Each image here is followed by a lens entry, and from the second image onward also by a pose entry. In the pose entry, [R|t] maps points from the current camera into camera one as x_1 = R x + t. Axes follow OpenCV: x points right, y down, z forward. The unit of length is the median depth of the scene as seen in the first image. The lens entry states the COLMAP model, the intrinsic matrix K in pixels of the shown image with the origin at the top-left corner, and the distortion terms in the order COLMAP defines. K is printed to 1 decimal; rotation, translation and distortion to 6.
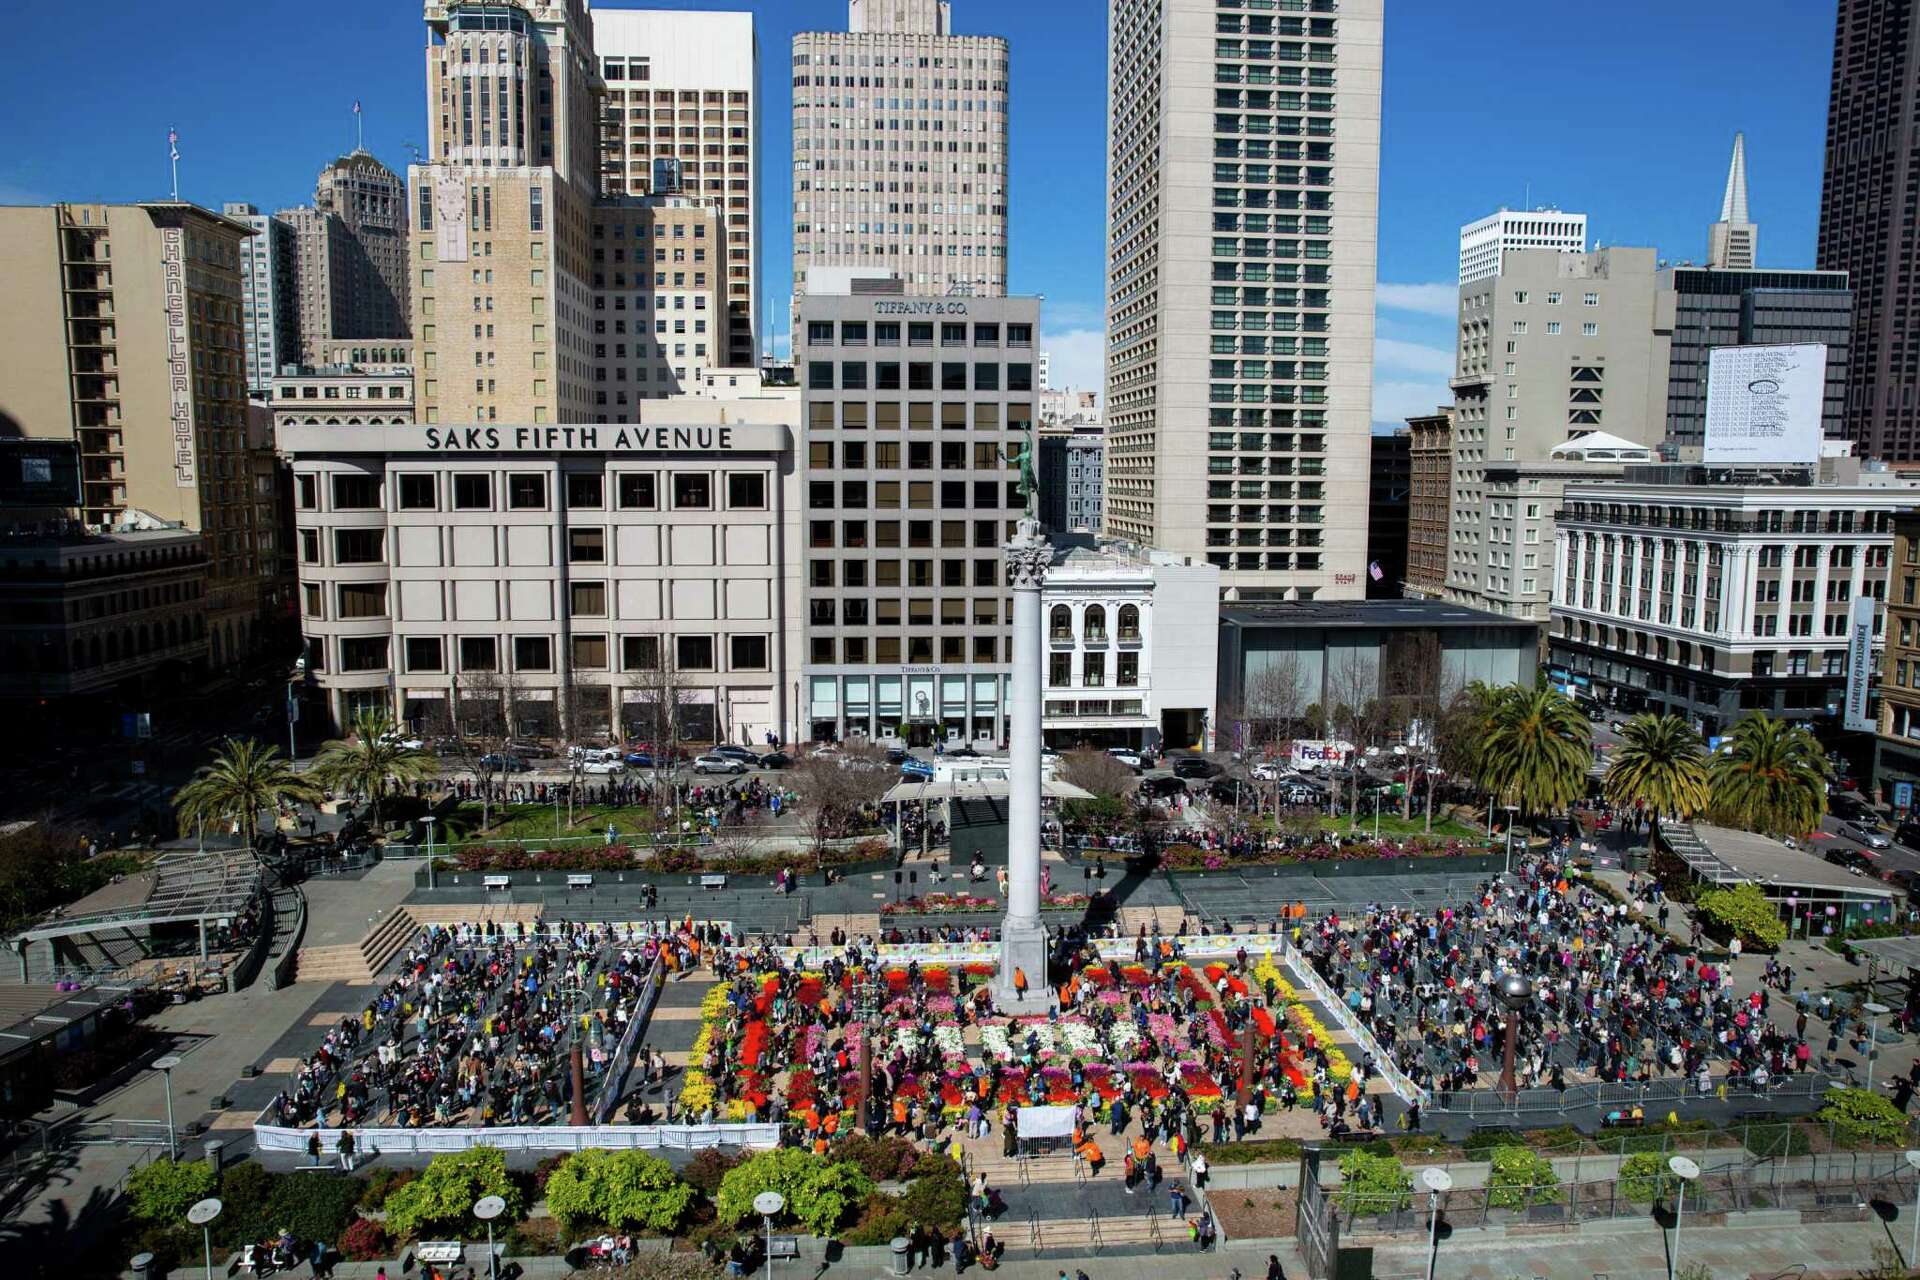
lens RADIAL K [[1410.2, 0, 961.0], [0, 1410.2, 639.0], [0, 0, 1]] dist [0.010813, 0.005592]
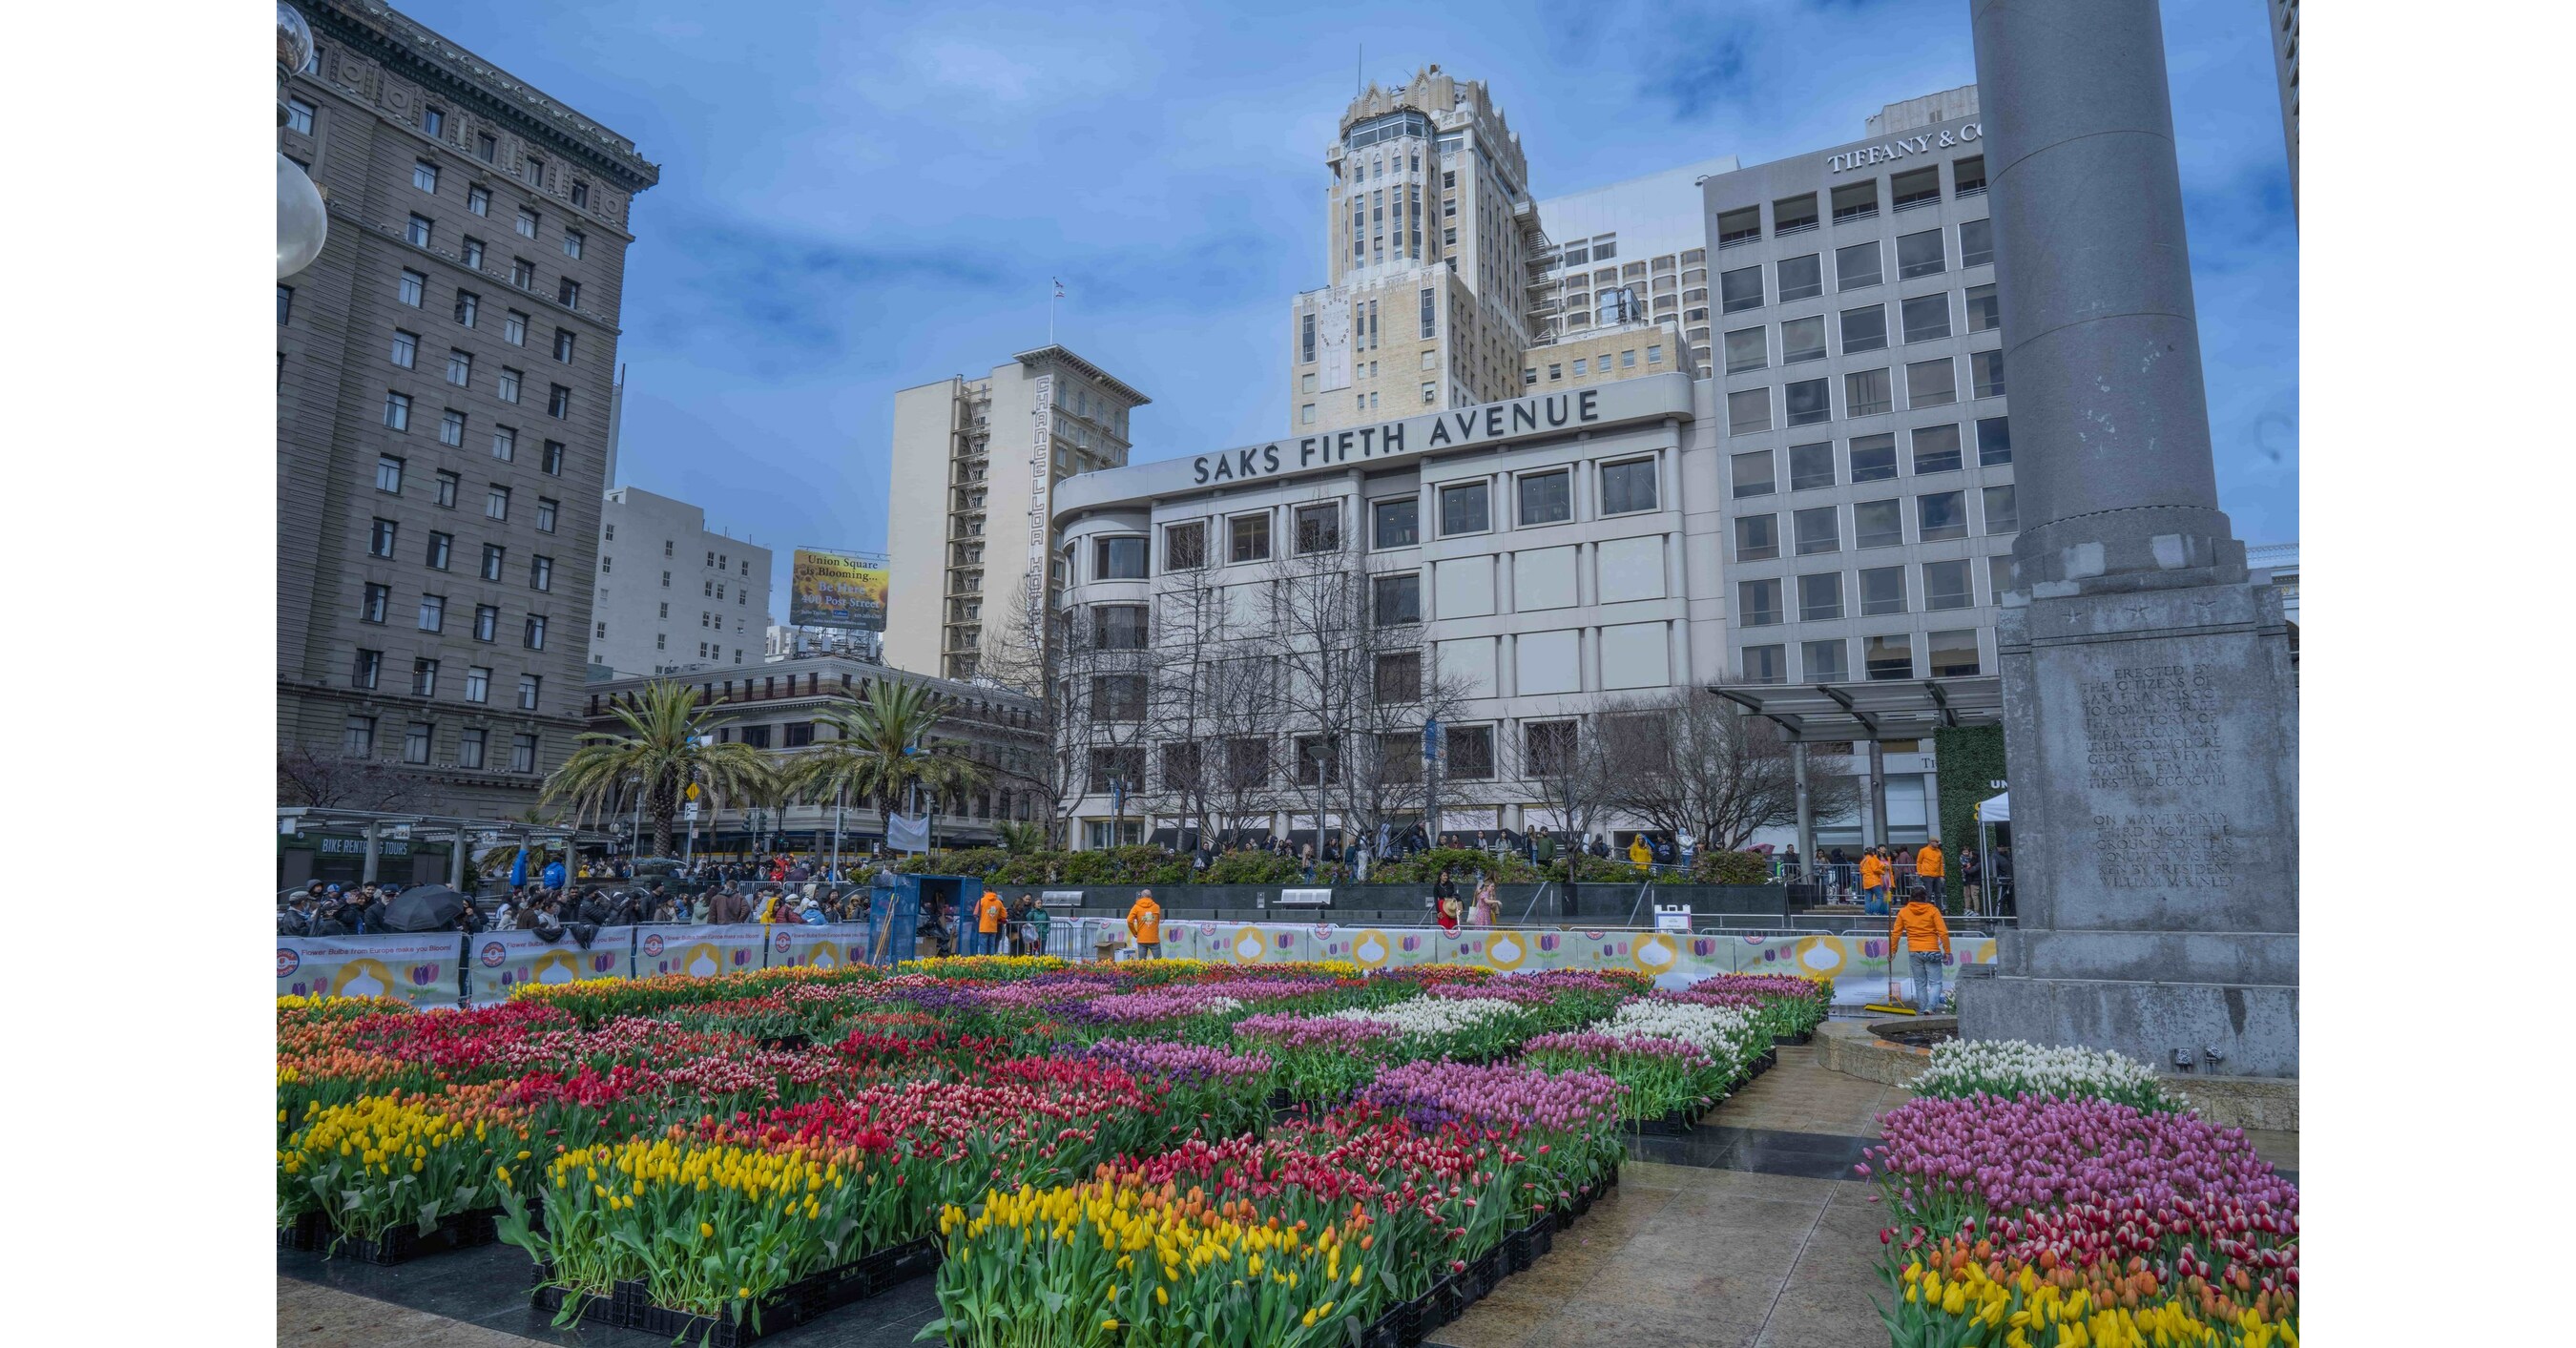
lens RADIAL K [[1388.9, 0, 1282.9], [0, 1388.9, 675.4], [0, 0, 1]] dist [0.004880, 0.000099]
pose [[0.853586, -0.097964, -0.511659, 0.025415], [-0.052948, 0.960759, -0.272283, 0.154252], [0.518255, 0.259508, 0.814903, 0.442784]]
